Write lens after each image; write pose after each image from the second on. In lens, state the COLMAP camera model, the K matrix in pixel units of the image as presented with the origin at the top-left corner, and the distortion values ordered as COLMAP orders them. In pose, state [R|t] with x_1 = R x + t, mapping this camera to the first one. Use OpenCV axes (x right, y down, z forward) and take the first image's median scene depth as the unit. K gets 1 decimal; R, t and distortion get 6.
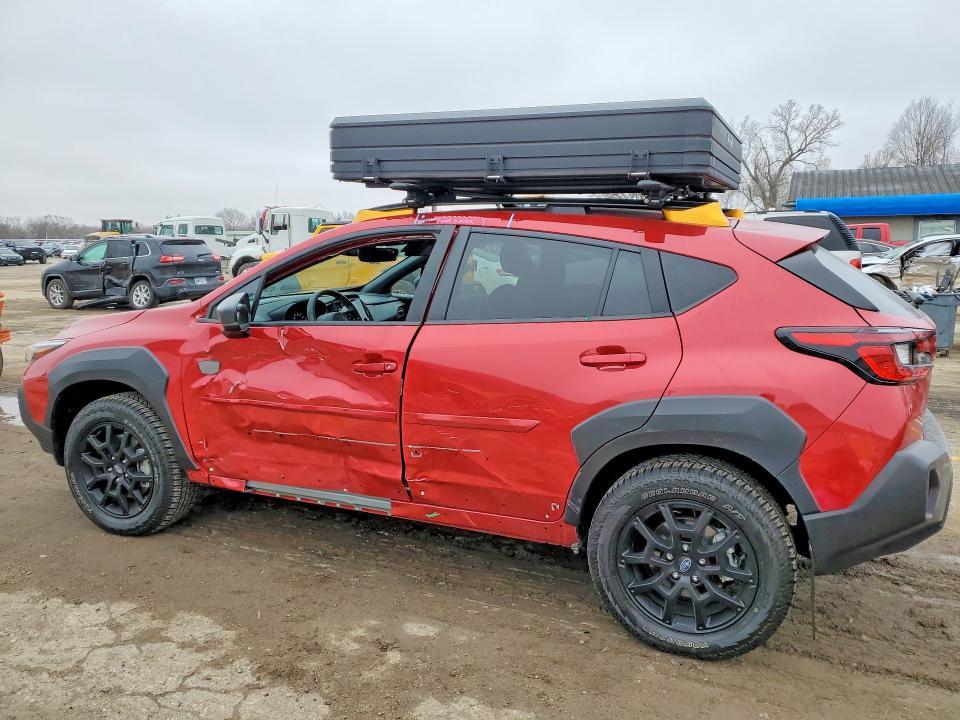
lens RADIAL K [[724.5, 0, 490.2], [0, 724.5, 359.8], [0, 0, 1]] dist [0.009775, 0.010238]
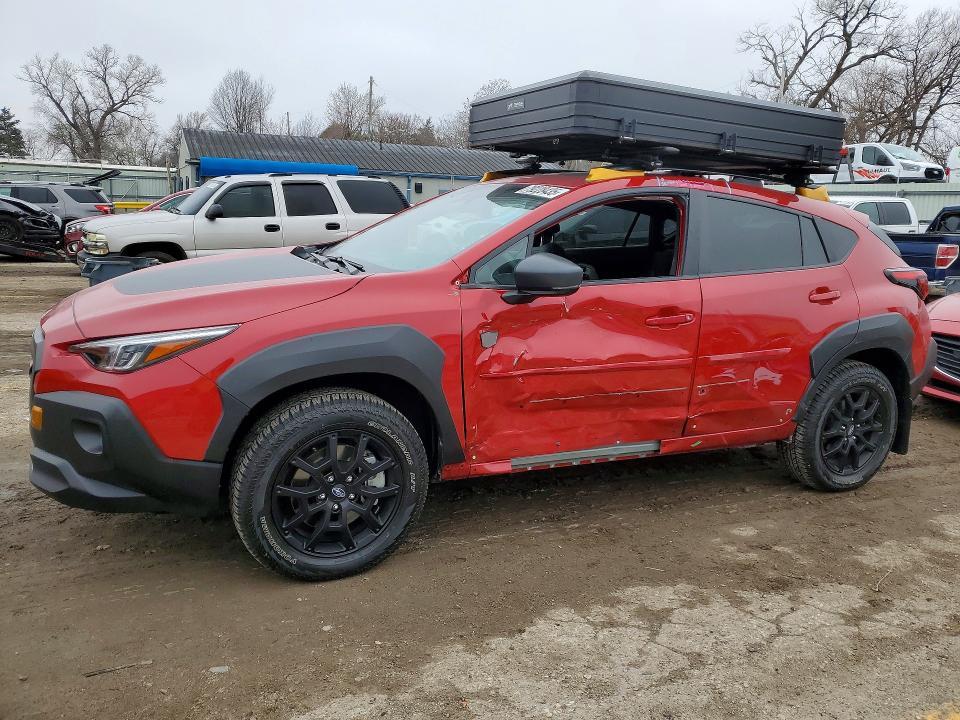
lens RADIAL K [[724.5, 0, 490.2], [0, 724.5, 359.8], [0, 0, 1]] dist [0.009775, 0.010238]
pose [[0.668042, -0.117367, 0.734810, -1.166890], [0.076060, 0.993081, 0.089470, -0.047980], [-0.740227, -0.003880, 0.672346, 0.479122]]
